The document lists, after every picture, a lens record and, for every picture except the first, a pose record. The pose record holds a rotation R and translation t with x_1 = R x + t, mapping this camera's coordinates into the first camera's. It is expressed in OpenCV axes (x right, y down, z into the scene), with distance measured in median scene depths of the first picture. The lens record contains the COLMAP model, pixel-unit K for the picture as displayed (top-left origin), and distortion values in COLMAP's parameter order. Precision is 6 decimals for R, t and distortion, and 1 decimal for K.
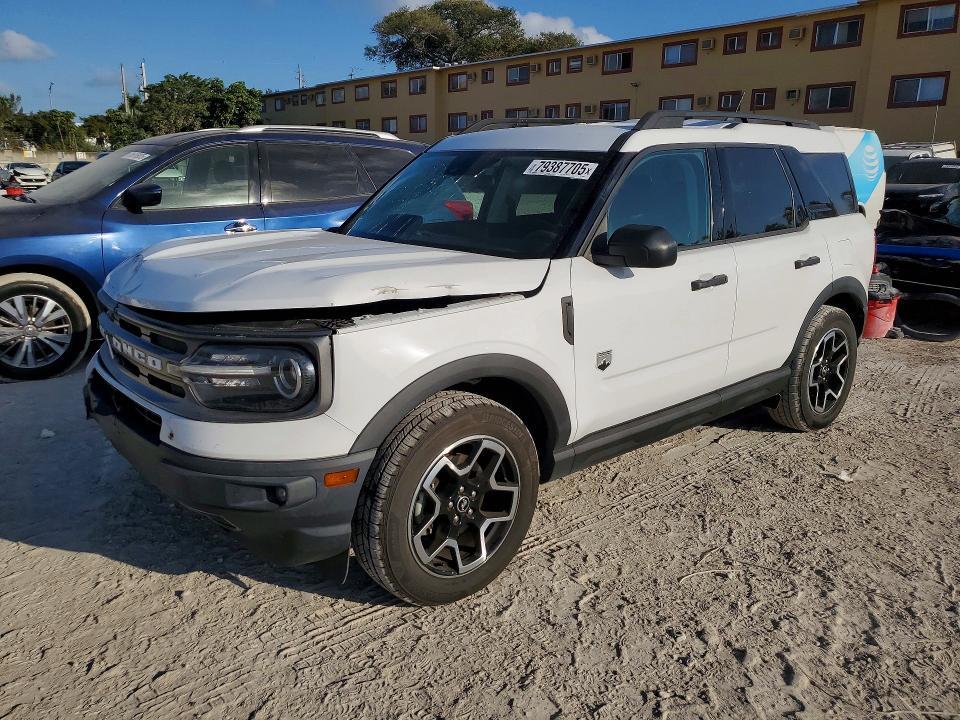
lens RADIAL K [[751.8, 0, 480.4], [0, 751.8, 361.5], [0, 0, 1]] dist [0.018164, 0.009434]
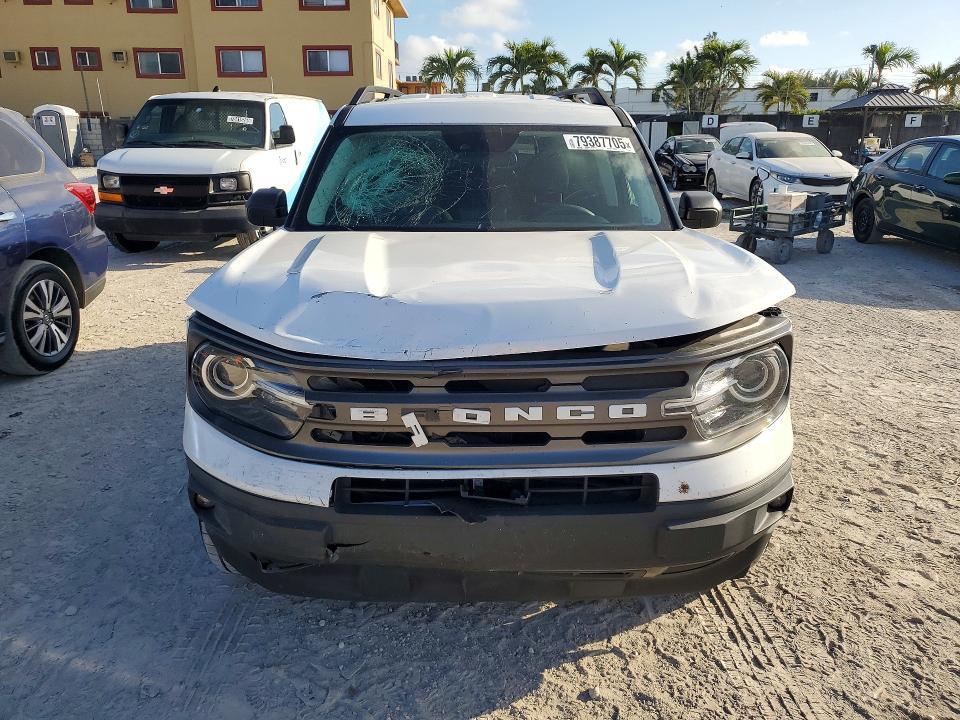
lens RADIAL K [[751.8, 0, 476.2], [0, 751.8, 359.2], [0, 0, 1]] dist [0.018164, 0.009434]
pose [[0.637558, -0.232575, 0.734458, -0.923805], [0.203112, 0.970358, 0.130961, -0.153454], [-0.743146, 0.065682, 0.665898, 0.512889]]
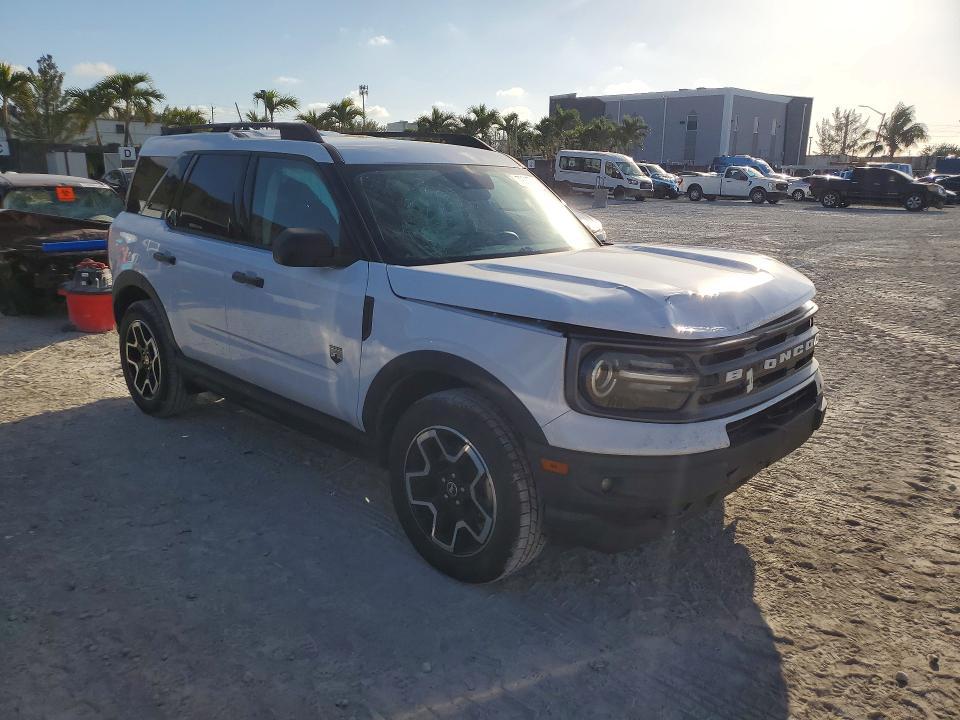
lens RADIAL K [[751.8, 0, 480.1], [0, 751.8, 358.1], [0, 0, 1]] dist [0.018164, 0.009434]
pose [[-0.096888, -0.255750, 0.961876, -1.377440], [0.242018, 0.931362, 0.272015, -0.390600], [-0.965422, 0.259146, -0.028341, 1.339895]]
